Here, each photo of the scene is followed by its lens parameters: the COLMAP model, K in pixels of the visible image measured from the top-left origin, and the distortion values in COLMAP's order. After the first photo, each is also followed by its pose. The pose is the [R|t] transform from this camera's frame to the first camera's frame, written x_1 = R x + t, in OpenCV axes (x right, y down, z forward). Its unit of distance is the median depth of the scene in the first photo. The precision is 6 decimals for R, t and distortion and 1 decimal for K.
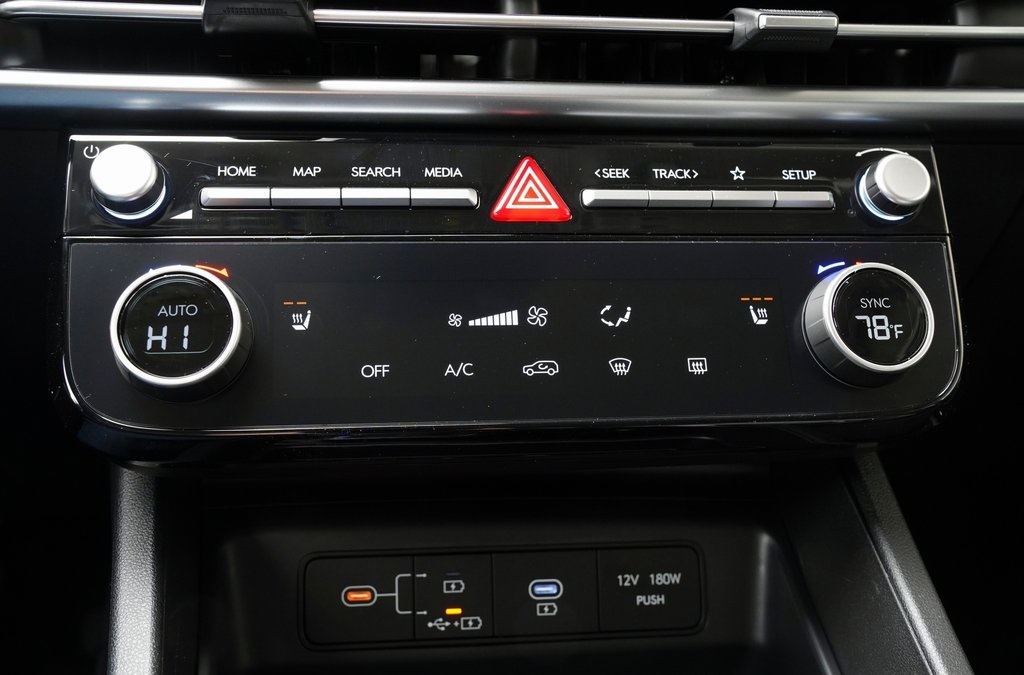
lens RADIAL K [[997.4, 0, 508.4], [0, 997.4, 329.6], [0, 0, 1]] dist [-0.020060, 0.000000]
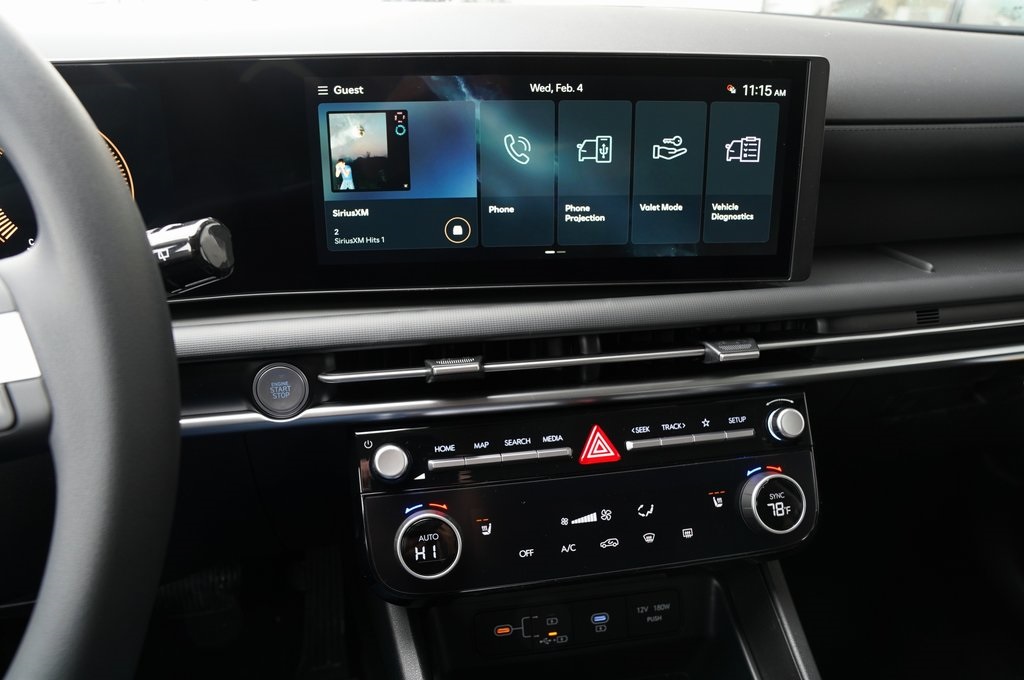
lens RADIAL K [[704.5, 0, 510.9], [0, 704.5, 343.4], [0, 0, 1]] dist [-0.129399, 0.087095]
pose [[0.998715, -0.042715, 0.027257, -0.173309], [0.039600, 0.993568, 0.106090, -0.481959], [-0.031613, -0.104875, 0.993983, -0.288947]]
